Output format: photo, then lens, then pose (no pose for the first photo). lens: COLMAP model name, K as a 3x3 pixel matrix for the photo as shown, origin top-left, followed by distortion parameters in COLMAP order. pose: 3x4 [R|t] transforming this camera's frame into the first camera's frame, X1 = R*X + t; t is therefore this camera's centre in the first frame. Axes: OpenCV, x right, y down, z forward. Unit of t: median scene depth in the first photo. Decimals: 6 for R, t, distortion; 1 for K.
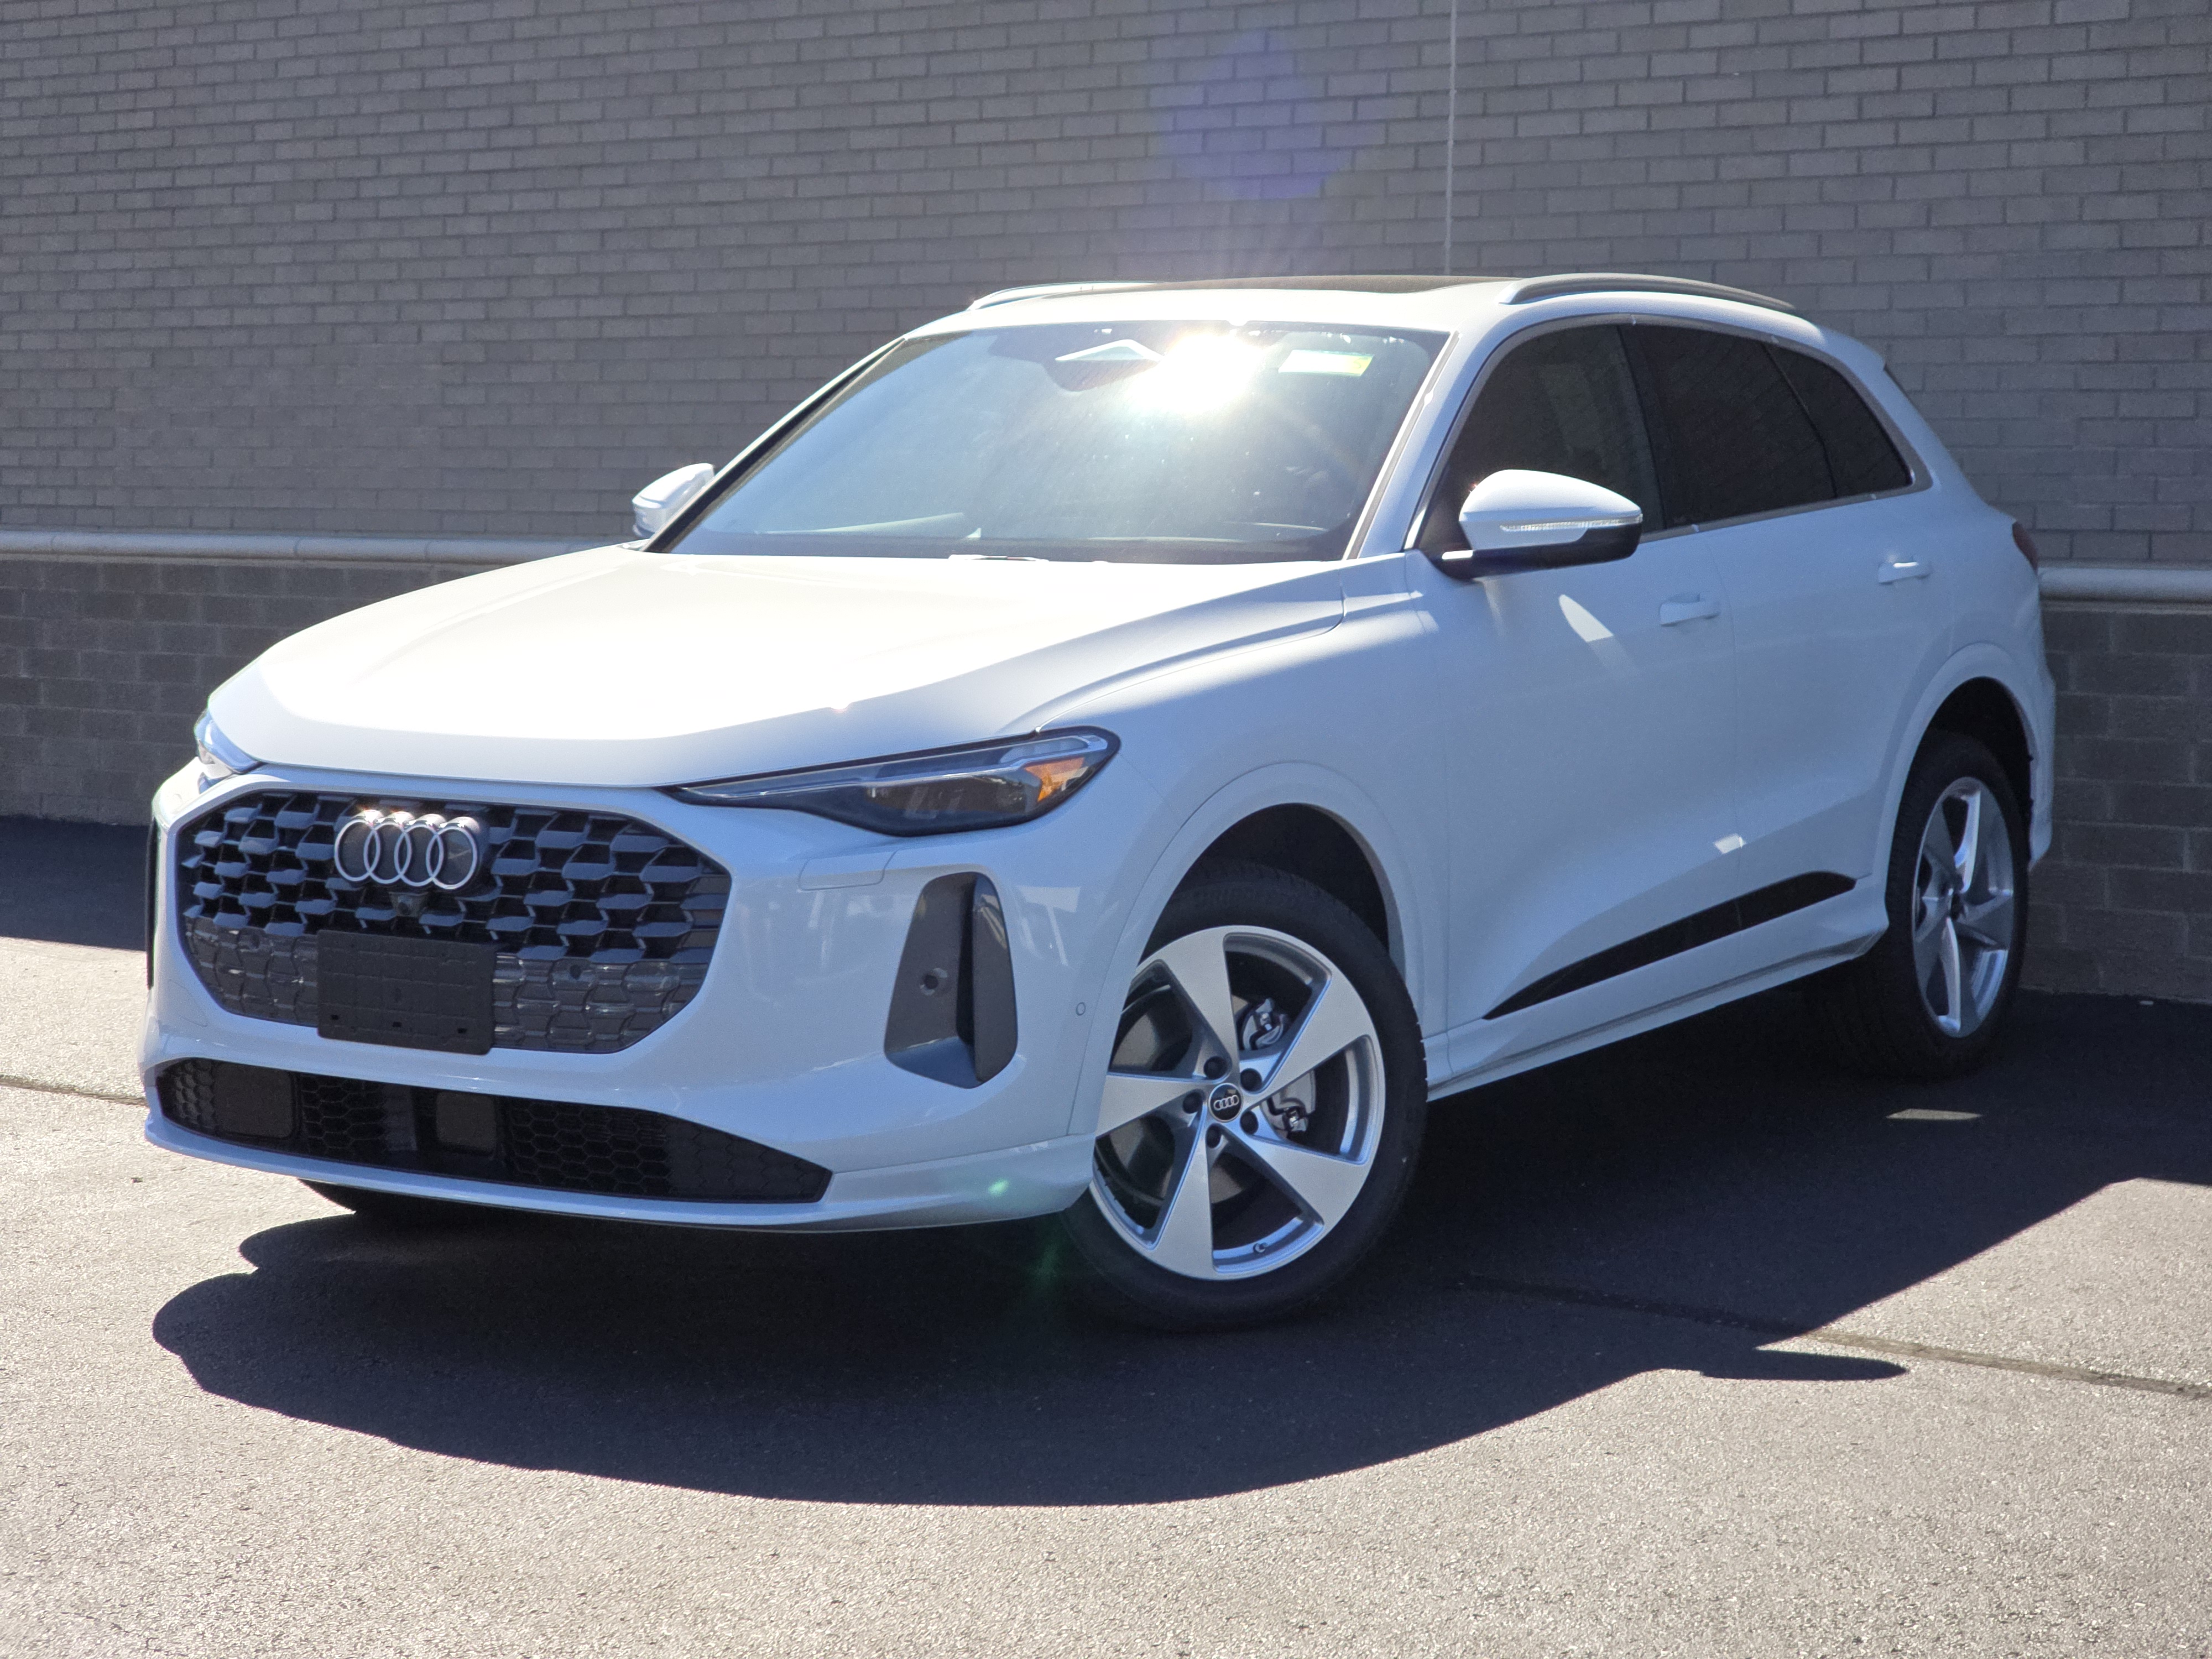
lens RADIAL K [[4235.7, 0, 1106.0], [0, 4235.7, 829.5], [0, 0, 1]] dist [0.012409, -0.199415]
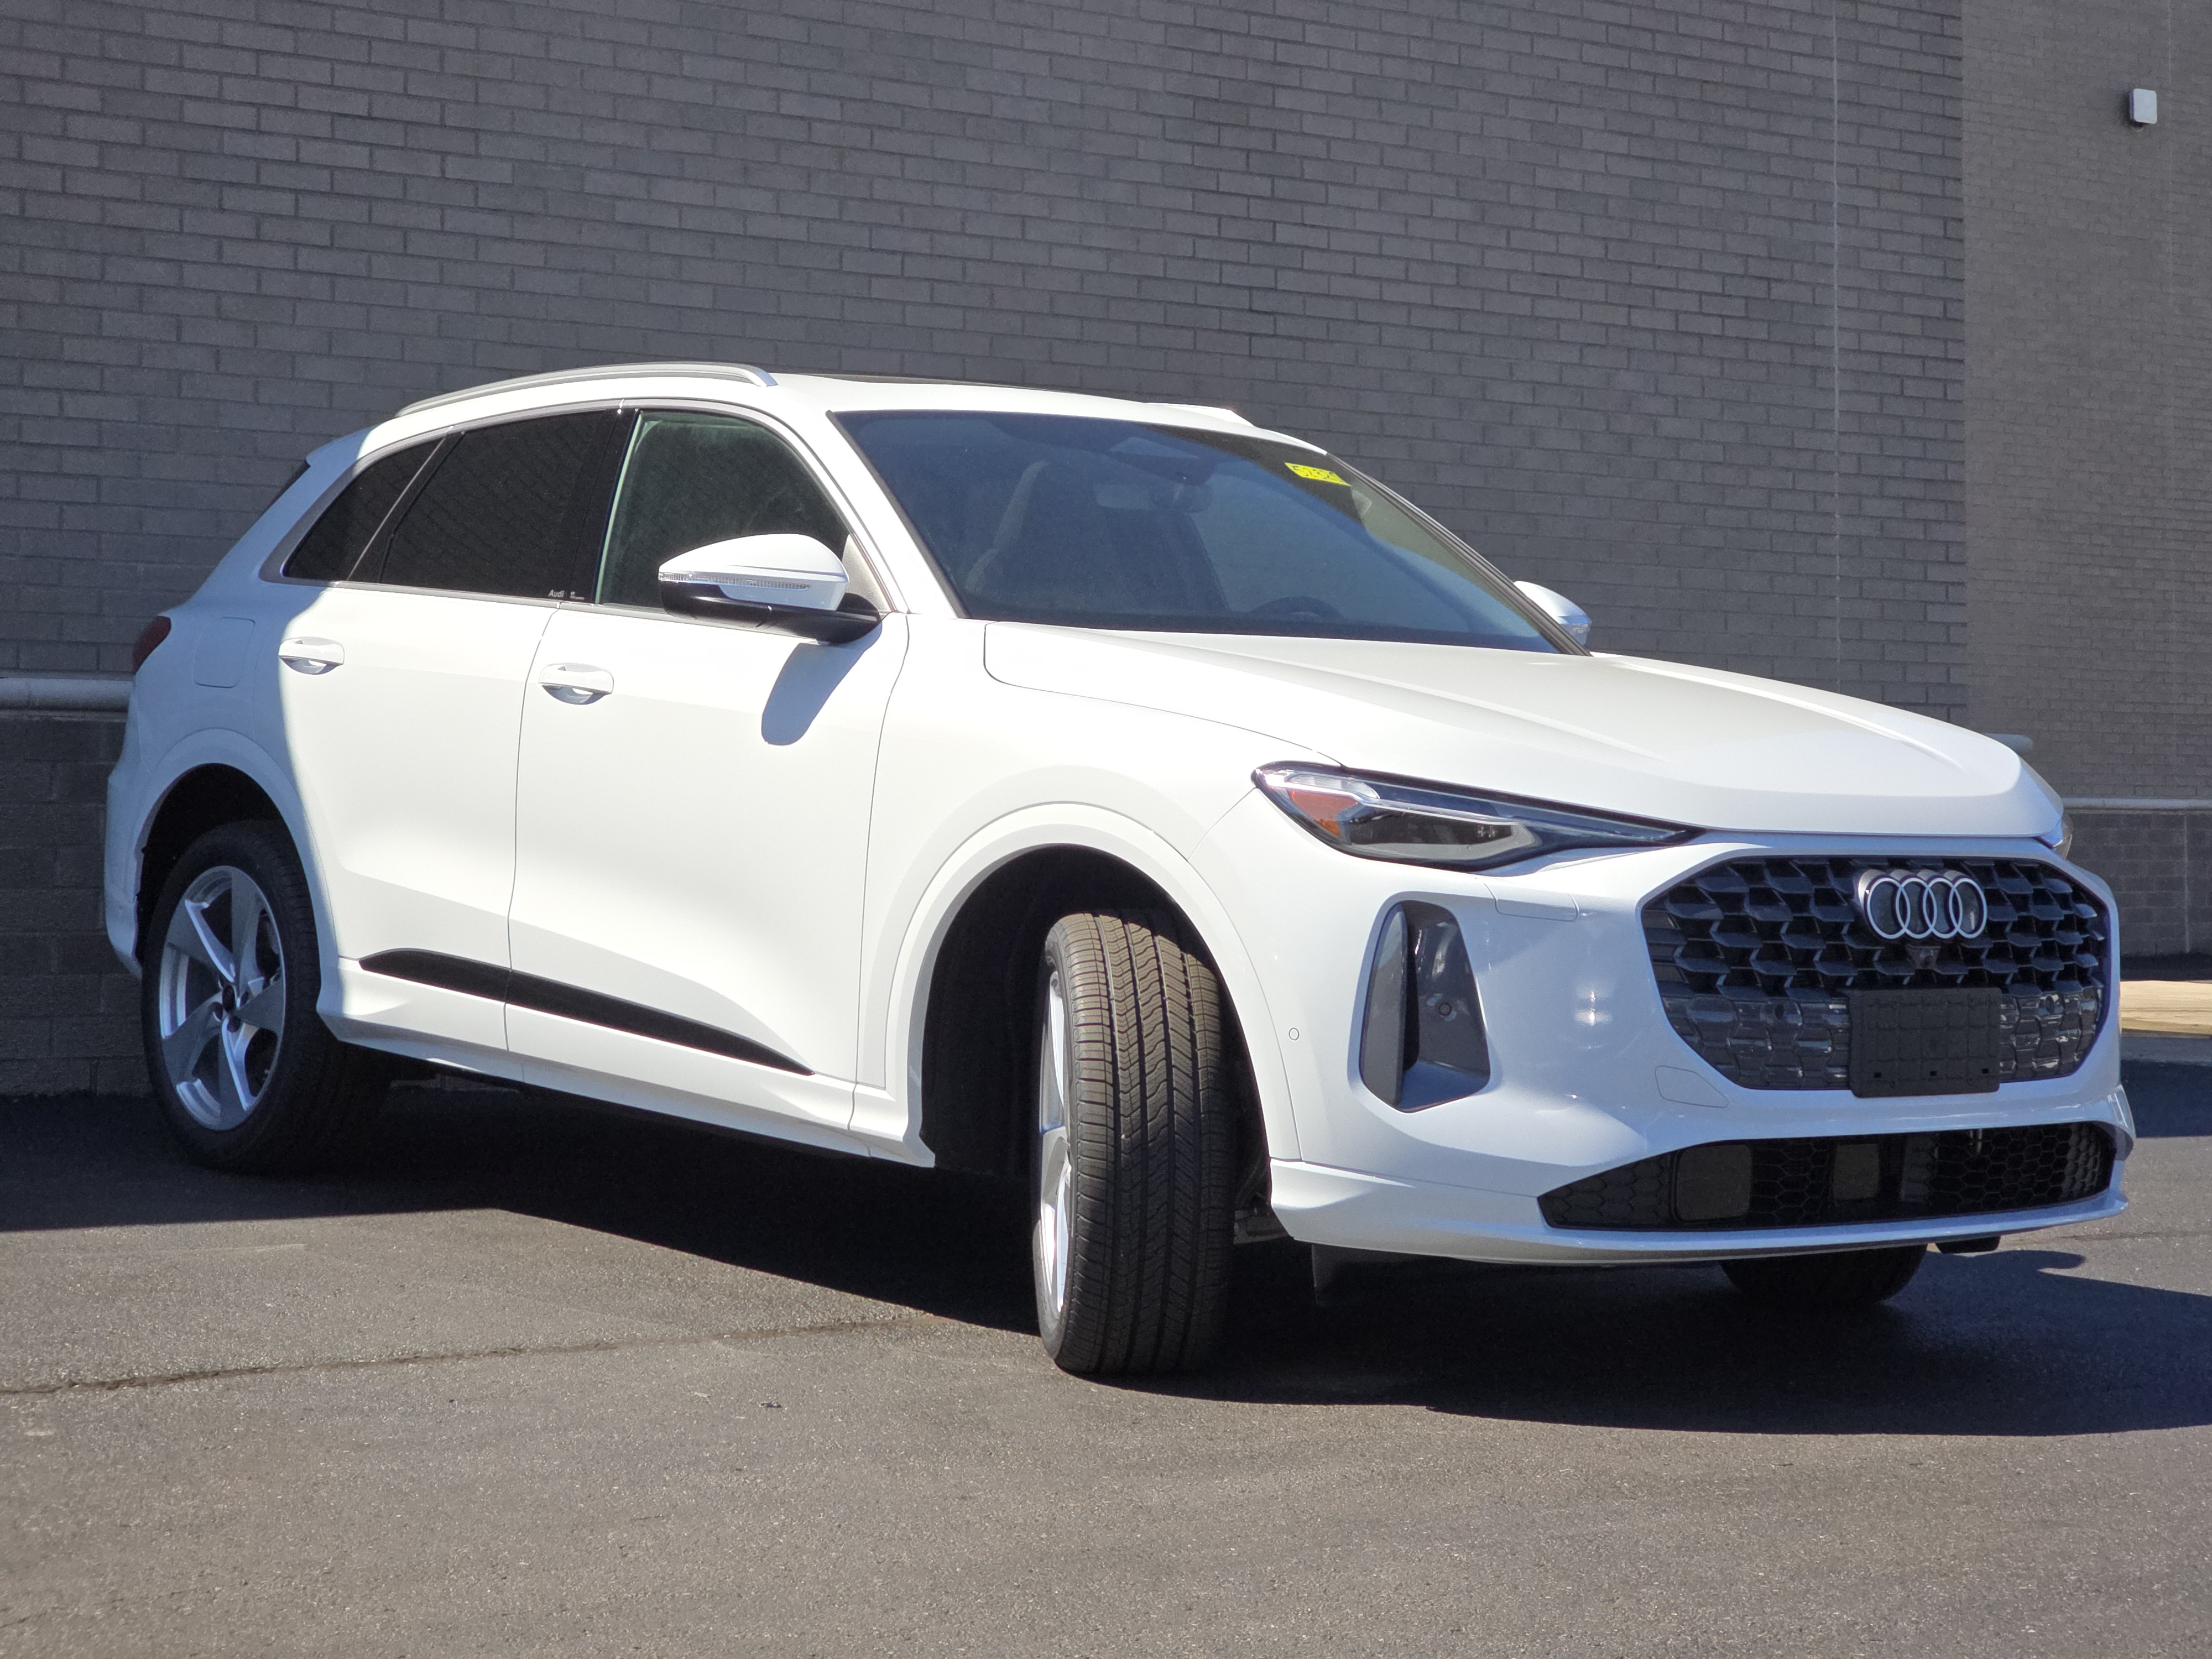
lens RADIAL K [[4072.1, 0, 1106.0], [0, 4072.1, 829.5], [0, 0, 1]] dist [0.177027, -0.174026]
pose [[0.301883, -0.019779, 0.953140, -0.680600], [0.063230, 0.997999, 0.000684, -0.015459], [-0.951246, 0.060060, 0.302529, 0.510852]]
